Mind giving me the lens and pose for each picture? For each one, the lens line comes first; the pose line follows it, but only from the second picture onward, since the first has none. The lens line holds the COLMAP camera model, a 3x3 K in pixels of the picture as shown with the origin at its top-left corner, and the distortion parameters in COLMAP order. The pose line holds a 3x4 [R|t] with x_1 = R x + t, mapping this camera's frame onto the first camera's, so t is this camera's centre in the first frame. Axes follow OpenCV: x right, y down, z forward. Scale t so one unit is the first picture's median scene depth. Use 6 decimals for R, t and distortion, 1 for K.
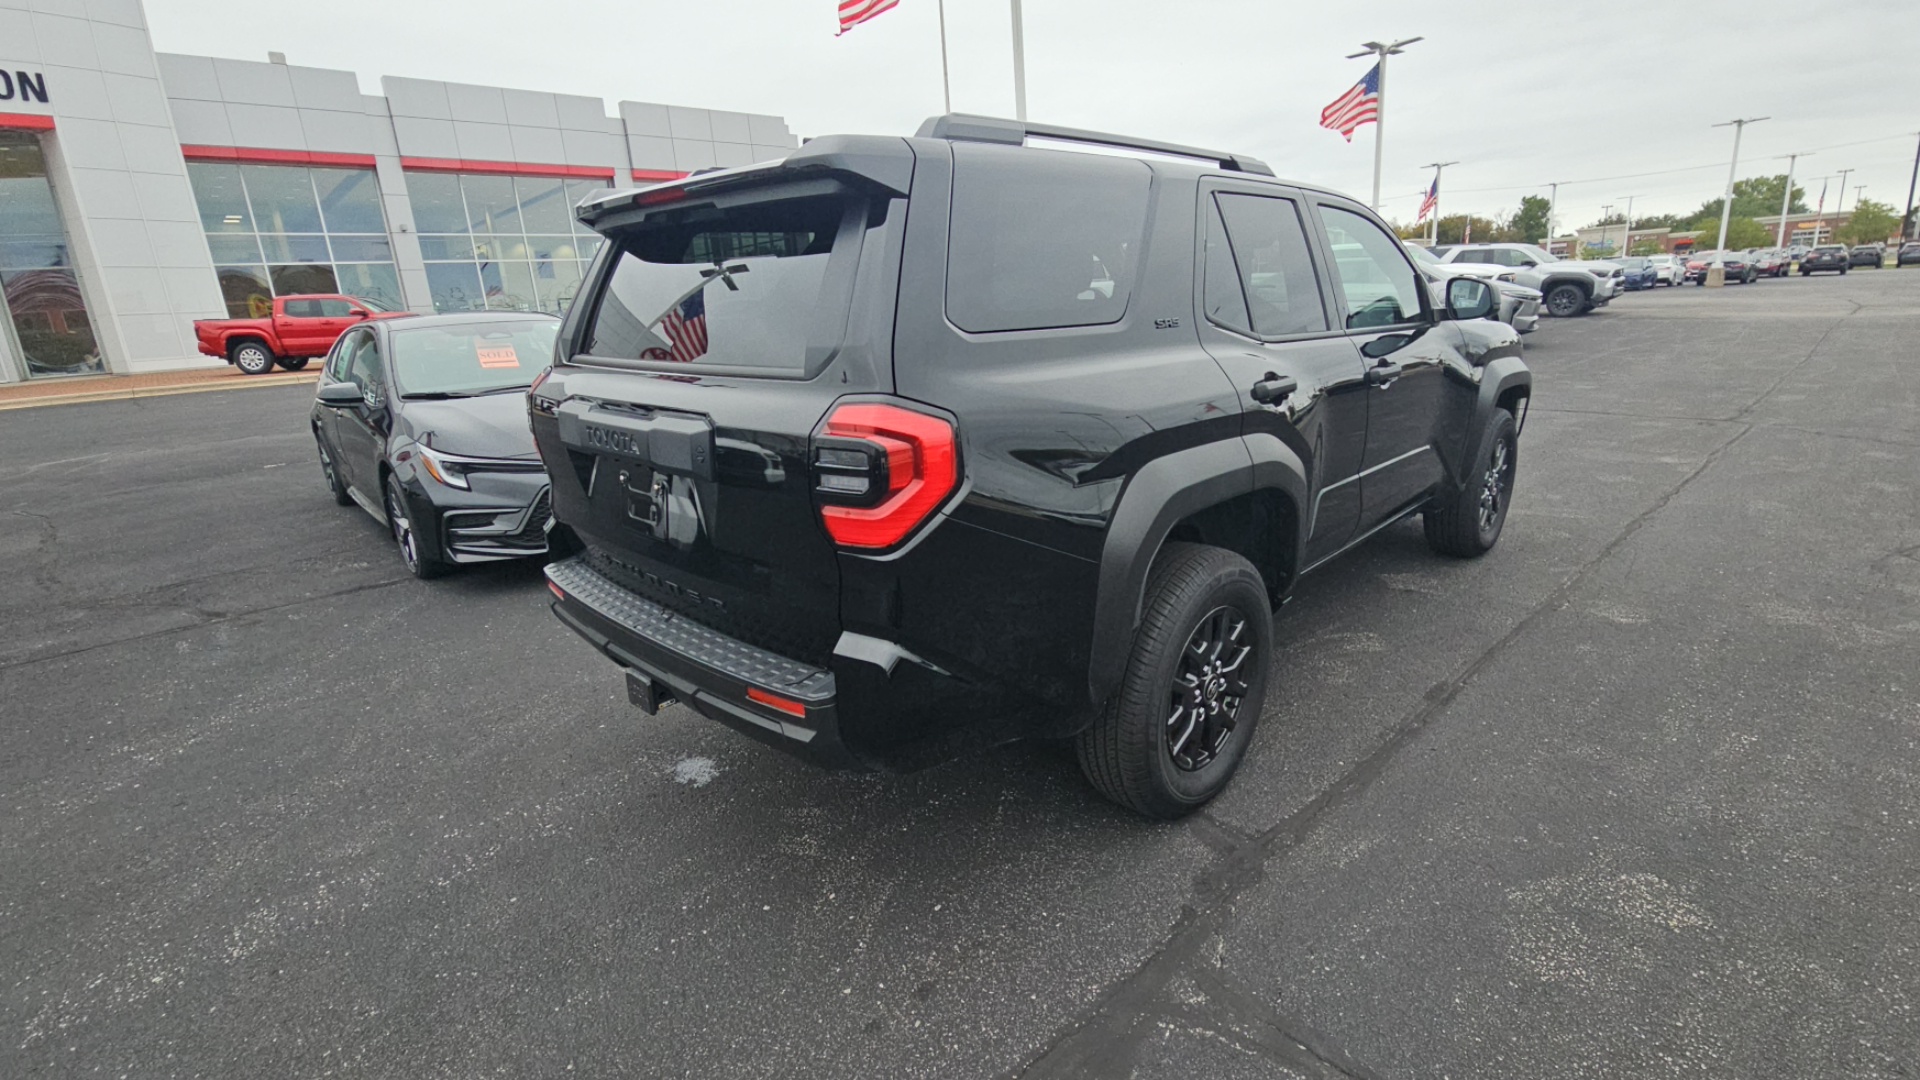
lens RADIAL K [[857.9, 0, 980.3], [0, 857.9, 535.0], [0, 0, 1]] dist [0.008706, -0.006804]
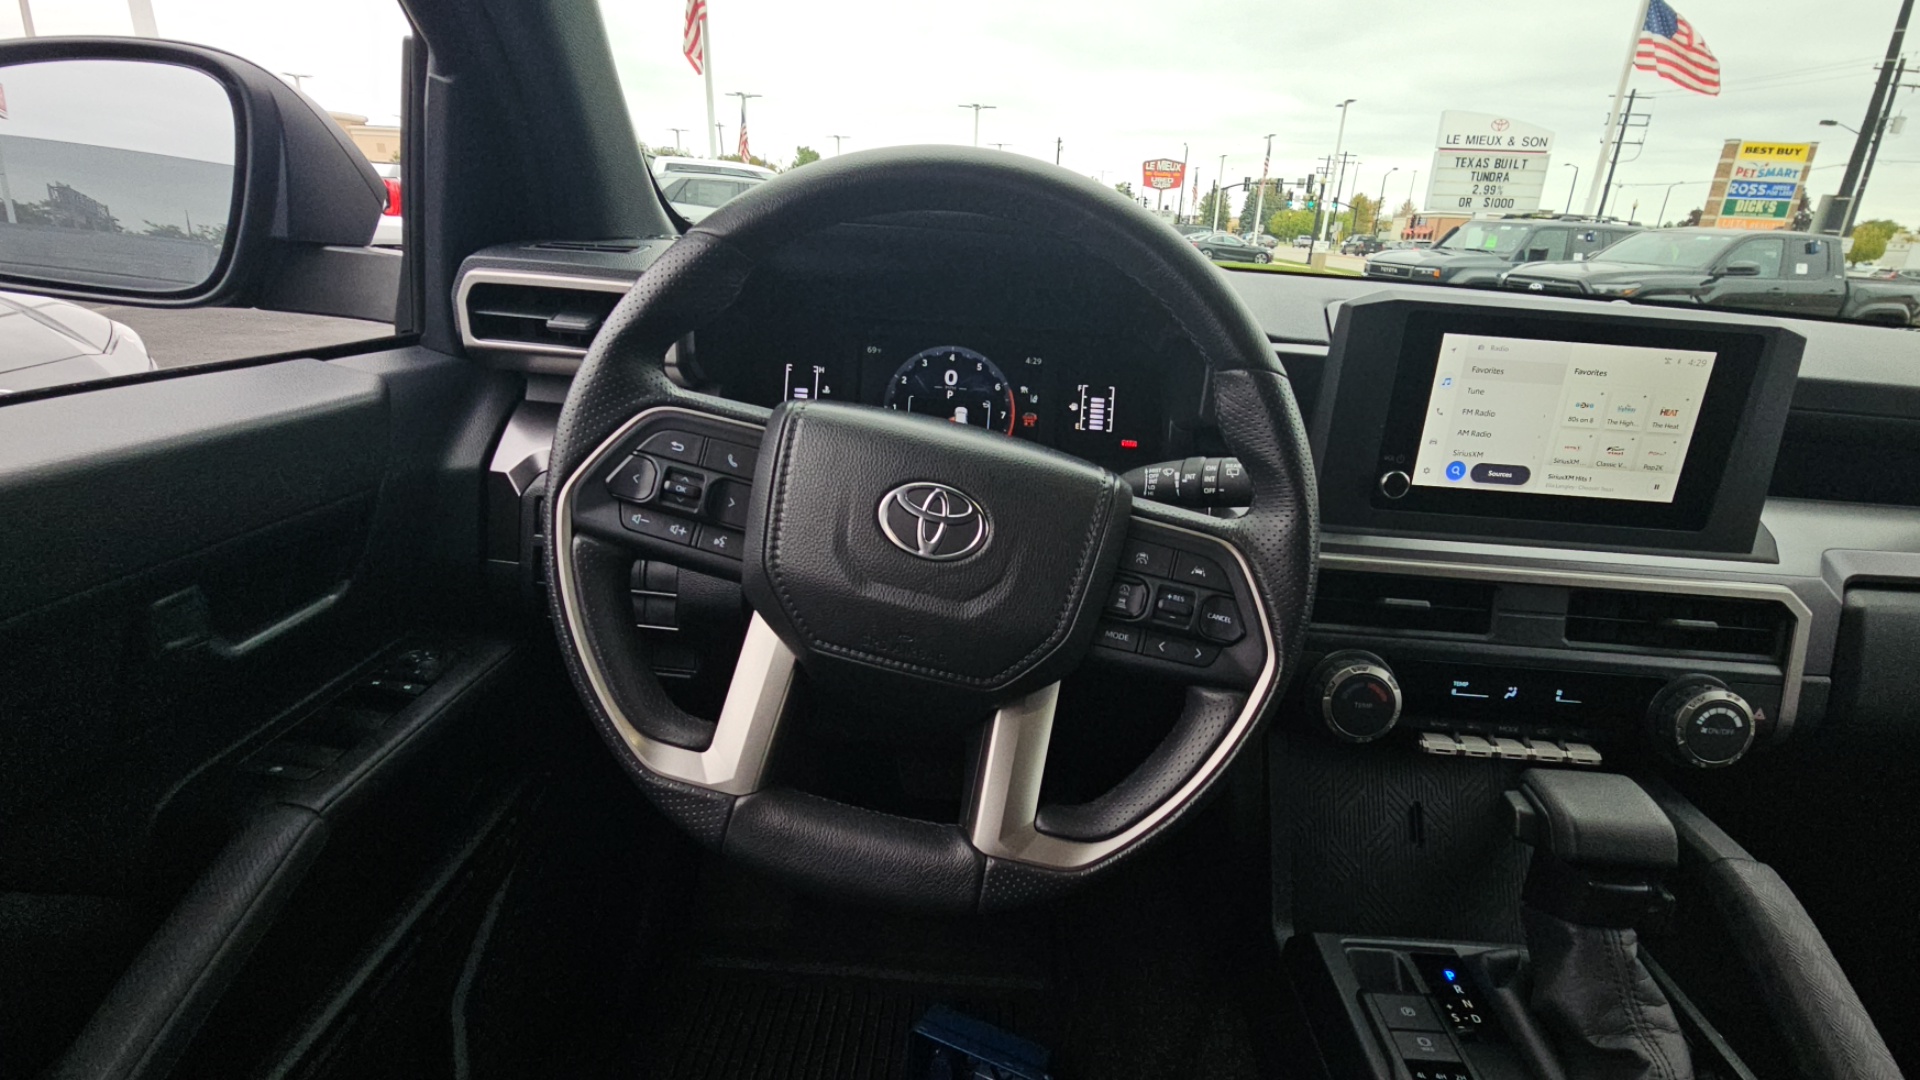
lens RADIAL K [[857.9, 0, 981.4], [0, 857.9, 545.0], [0, 0, 1]] dist [0.008706, -0.006804]
pose [[0.734750, -0.146875, 0.662246, 0.160771], [0.088055, 0.988669, 0.121574, -0.299791], [-0.672598, -0.031012, 0.739358, 1.135180]]
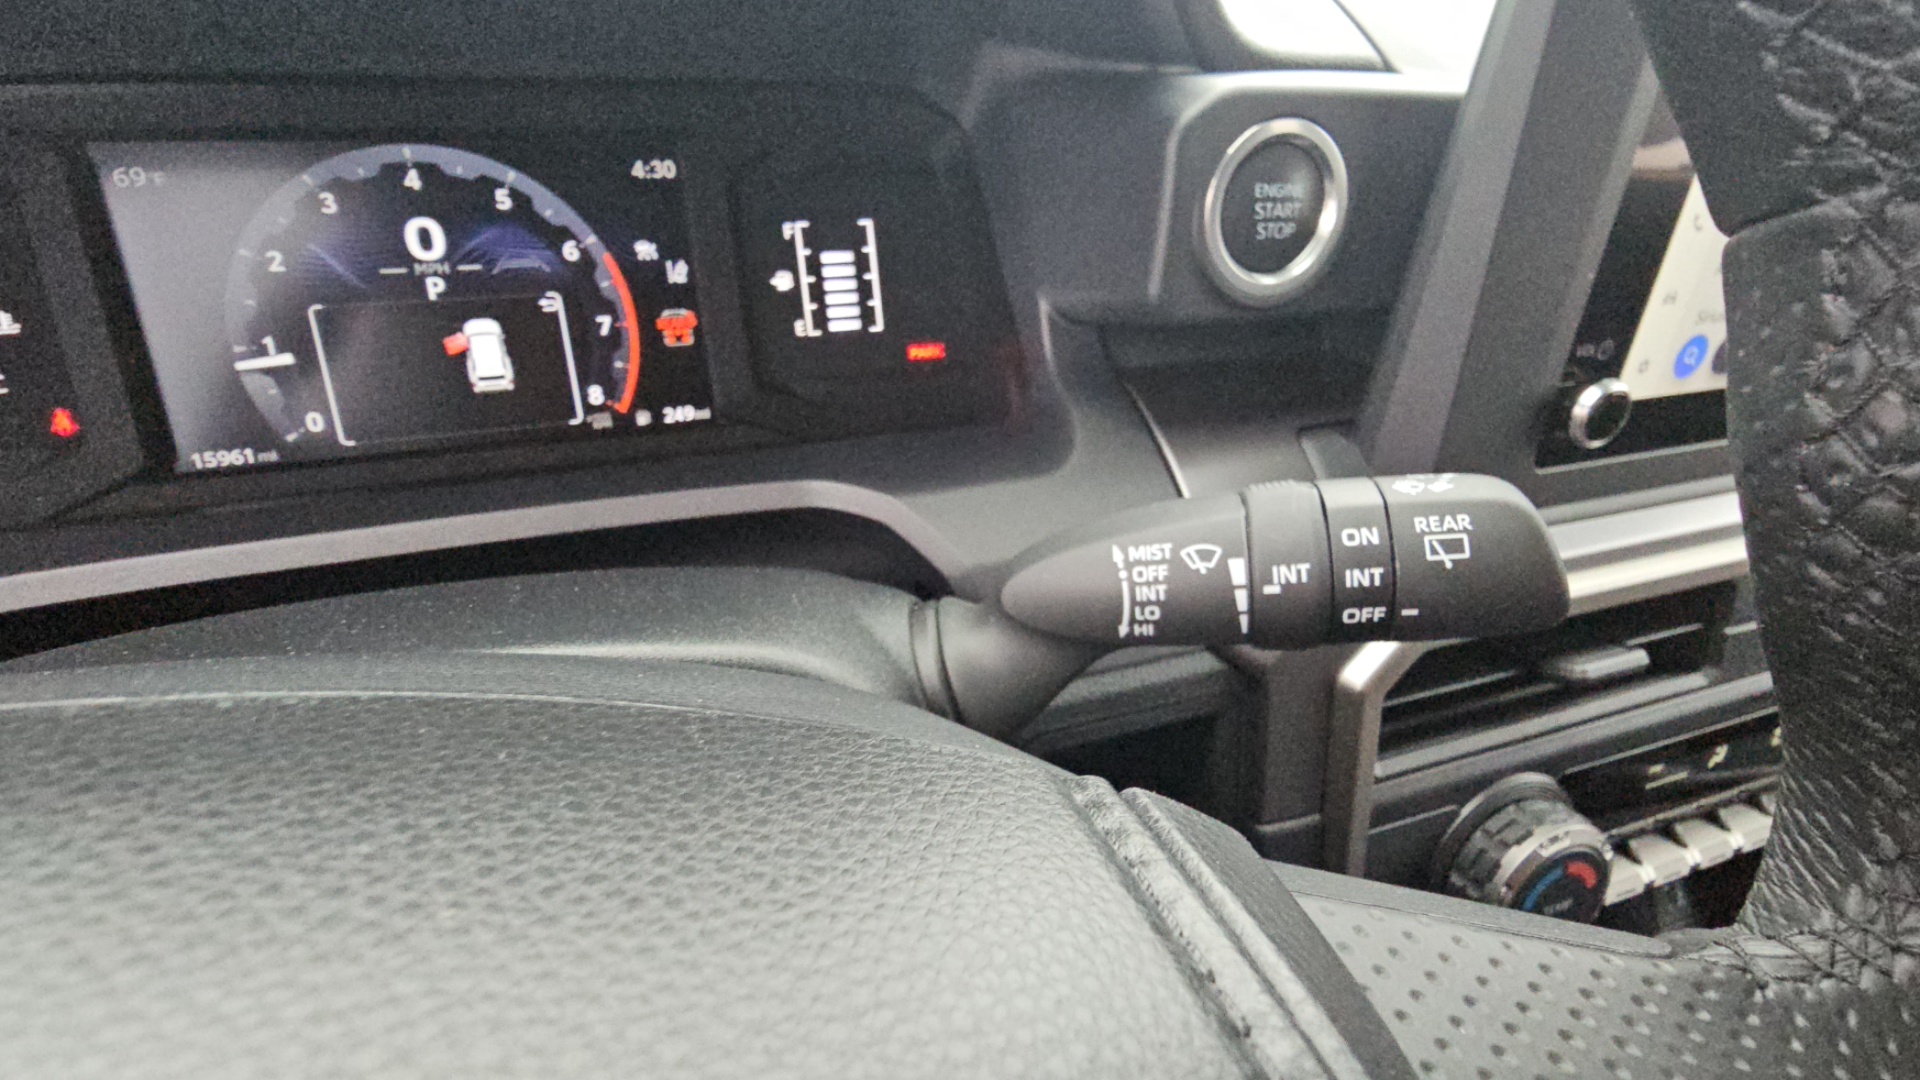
lens RADIAL K [[857.9, 0, 977.2], [0, 857.9, 549.3], [0, 0, 1]] dist [0.008706, -0.006804]
pose [[0.447492, -0.422689, 0.788089, 0.249425], [0.185334, 0.905949, 0.380667, -0.310325], [-0.874872, -0.024285, 0.483744, 1.215551]]
